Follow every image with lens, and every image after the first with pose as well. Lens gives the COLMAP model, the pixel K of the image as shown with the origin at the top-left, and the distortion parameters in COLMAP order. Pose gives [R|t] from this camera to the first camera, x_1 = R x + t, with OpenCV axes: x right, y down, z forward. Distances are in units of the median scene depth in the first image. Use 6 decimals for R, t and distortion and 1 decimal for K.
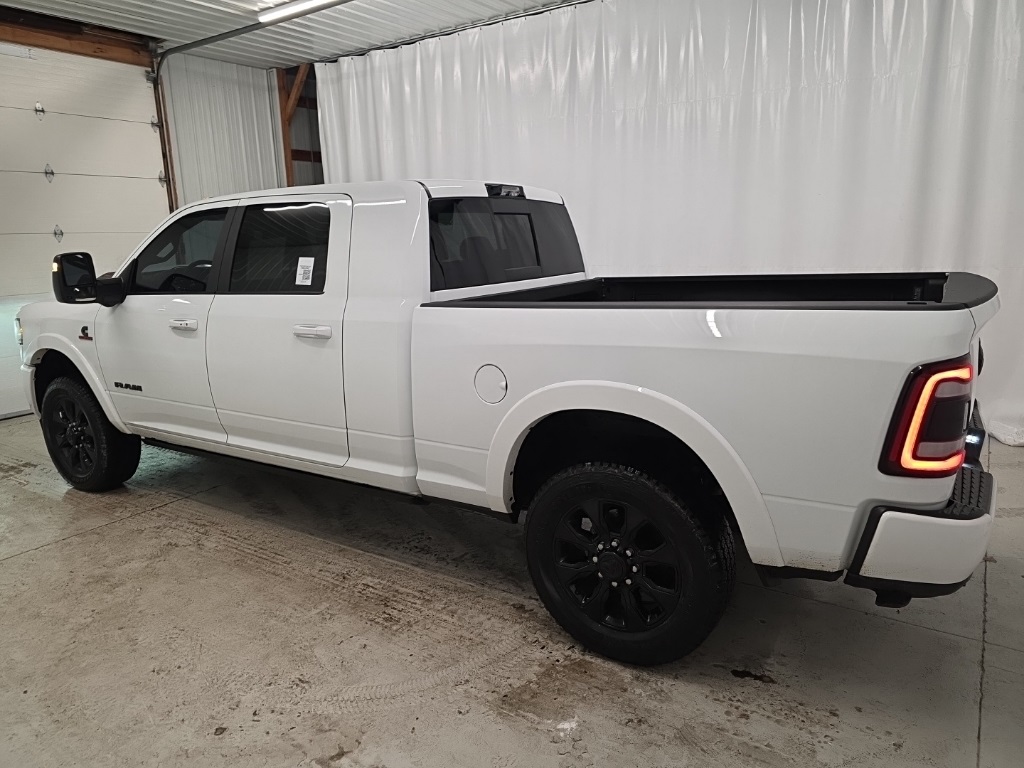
lens RADIAL K [[687.7, 0, 514.8], [0, 687.7, 375.4], [0, 0, 1]] dist [0.034125, -0.030063]
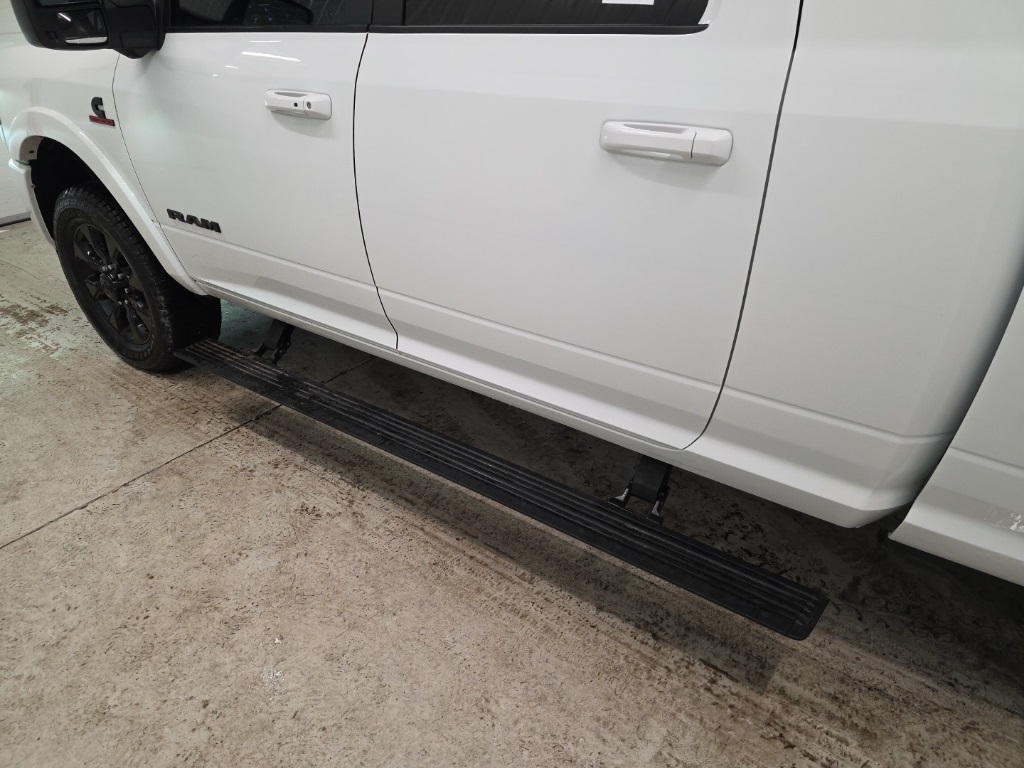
lens RADIAL K [[687.7, 0, 519.8], [0, 687.7, 390.5], [0, 0, 1]] dist [0.034125, -0.030063]
pose [[0.998254, 0.042041, -0.041486, -0.272815], [-0.025736, 0.941816, 0.335142, -0.046917], [0.053162, -0.333489, 0.941254, 0.455053]]
